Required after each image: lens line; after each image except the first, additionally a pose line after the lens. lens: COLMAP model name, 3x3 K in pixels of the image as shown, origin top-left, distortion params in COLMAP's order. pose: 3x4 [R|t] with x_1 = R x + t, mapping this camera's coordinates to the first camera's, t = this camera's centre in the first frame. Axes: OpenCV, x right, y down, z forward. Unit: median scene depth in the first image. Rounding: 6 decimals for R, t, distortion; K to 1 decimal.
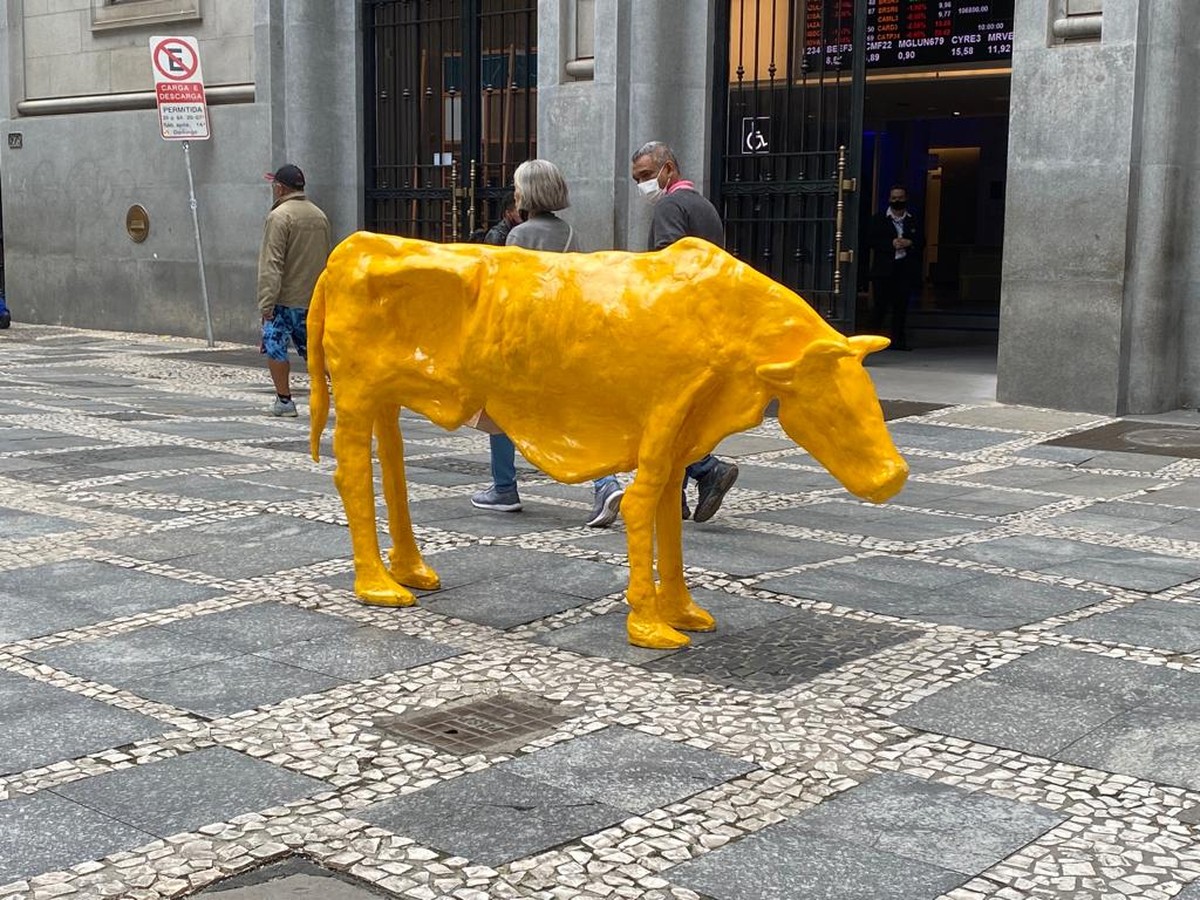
lens RADIAL K [[1545.5, 0, 581.8], [0, 1545.5, 450.3], [0, 0, 1]] dist [0.197169, -0.568294]
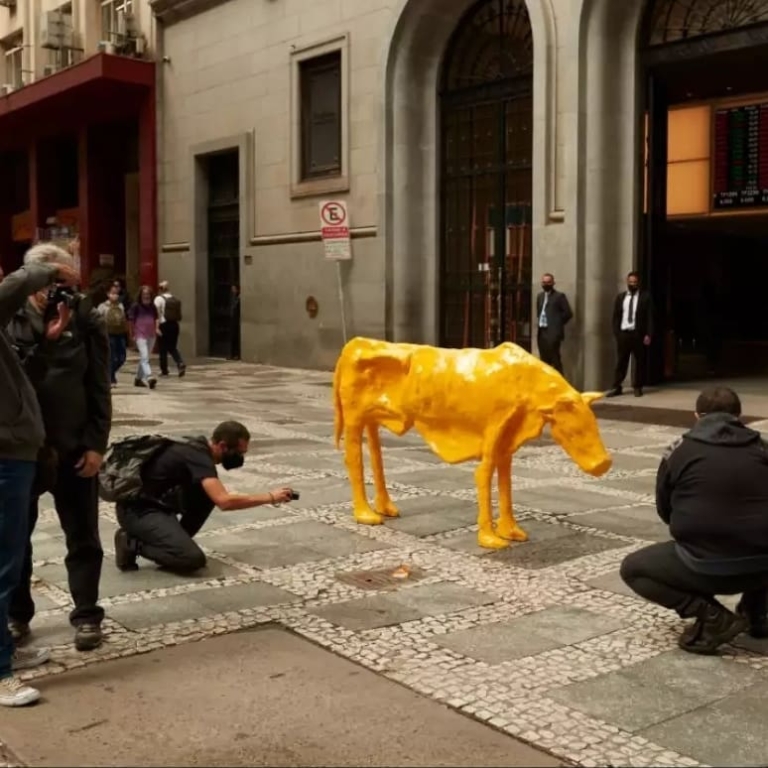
lens RADIAL K [[1005.0, 0, 439.9], [0, 1005.0, 384.0], [0, 0, 1]] dist [-0.054385, 0.035166]
pose [[0.985720, 0.002785, -0.168370, 0.195907], [-0.011886, 0.998520, -0.053070, -0.012478], [0.167973, 0.054313, 0.984294, -0.279336]]
